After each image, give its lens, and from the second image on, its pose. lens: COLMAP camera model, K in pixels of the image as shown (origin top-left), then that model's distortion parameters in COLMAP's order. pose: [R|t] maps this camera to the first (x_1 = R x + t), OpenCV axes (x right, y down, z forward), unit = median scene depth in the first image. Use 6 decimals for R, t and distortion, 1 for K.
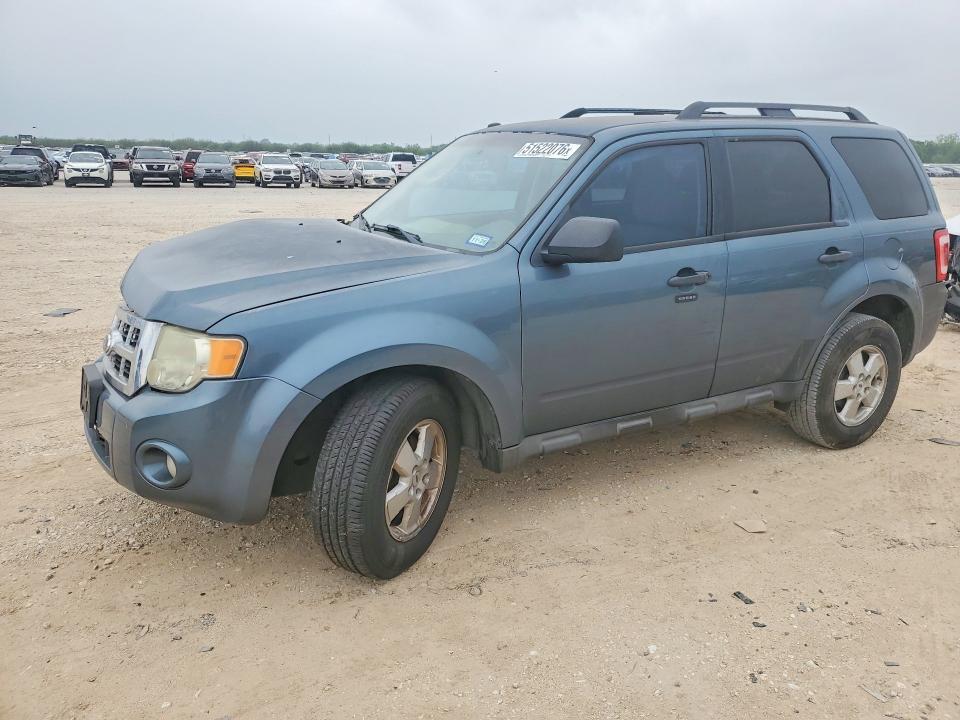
lens RADIAL K [[753.8, 0, 462.7], [0, 753.8, 356.1], [0, 0, 1]] dist [0.016516, -0.011446]
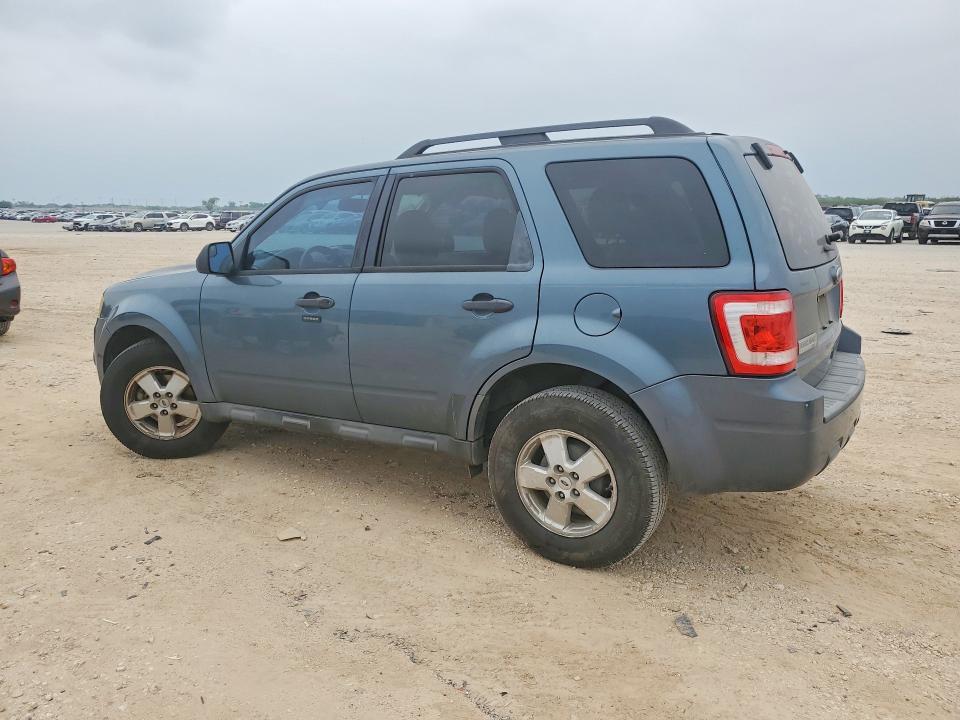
lens RADIAL K [[753.8, 0, 480.9], [0, 753.8, 358.8], [0, 0, 1]] dist [0.016516, -0.011446]
pose [[0.463371, 0.145095, -0.874205, 1.358570], [-0.208345, 0.976689, 0.051672, -0.124493], [0.861324, 0.158194, 0.482800, 0.658748]]
